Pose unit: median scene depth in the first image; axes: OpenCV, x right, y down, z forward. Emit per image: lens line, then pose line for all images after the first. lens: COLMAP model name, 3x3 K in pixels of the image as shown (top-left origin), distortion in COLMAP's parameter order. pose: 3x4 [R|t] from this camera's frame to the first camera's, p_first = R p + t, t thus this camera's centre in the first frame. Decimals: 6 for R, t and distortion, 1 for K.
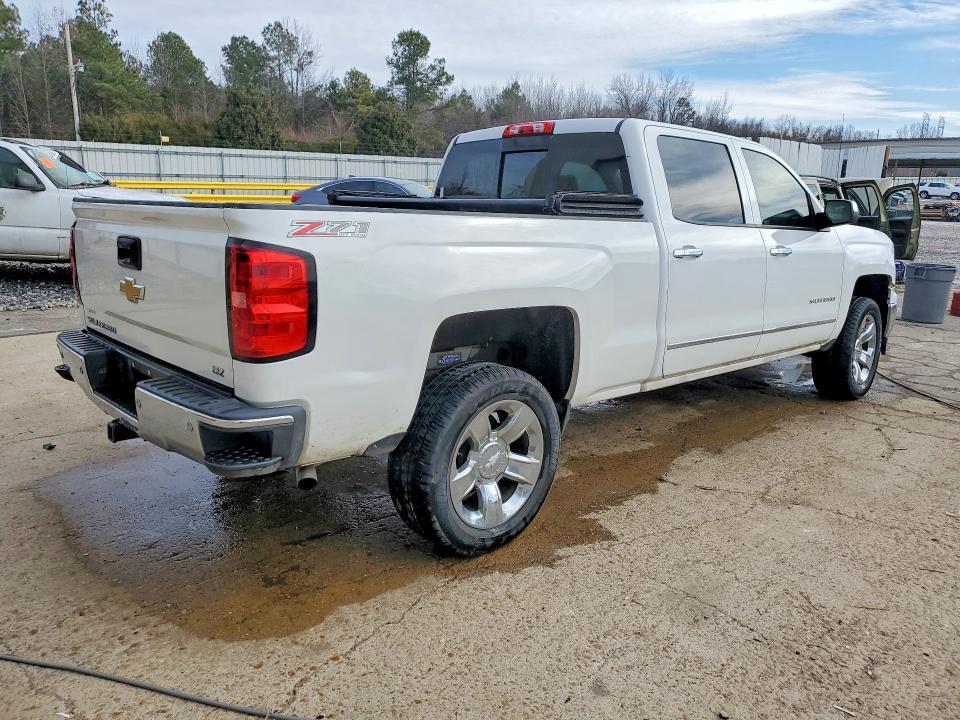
lens RADIAL K [[759.1, 0, 479.0], [0, 759.1, 360.7], [0, 0, 1]] dist [0.035059, -0.007424]
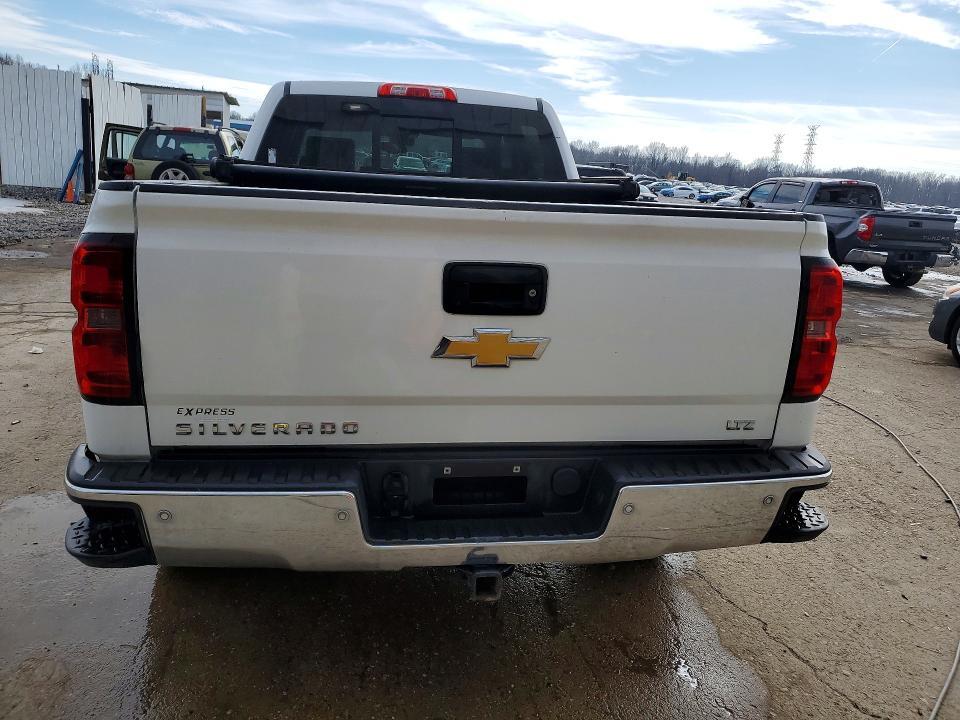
lens RADIAL K [[759.1, 0, 479.8], [0, 759.1, 360.1], [0, 0, 1]] dist [0.035059, -0.007424]
pose [[0.537236, -0.194090, 0.820796, -0.184247], [0.131248, 0.980546, 0.145959, -0.033150], [-0.833157, 0.029313, 0.552258, 0.129624]]
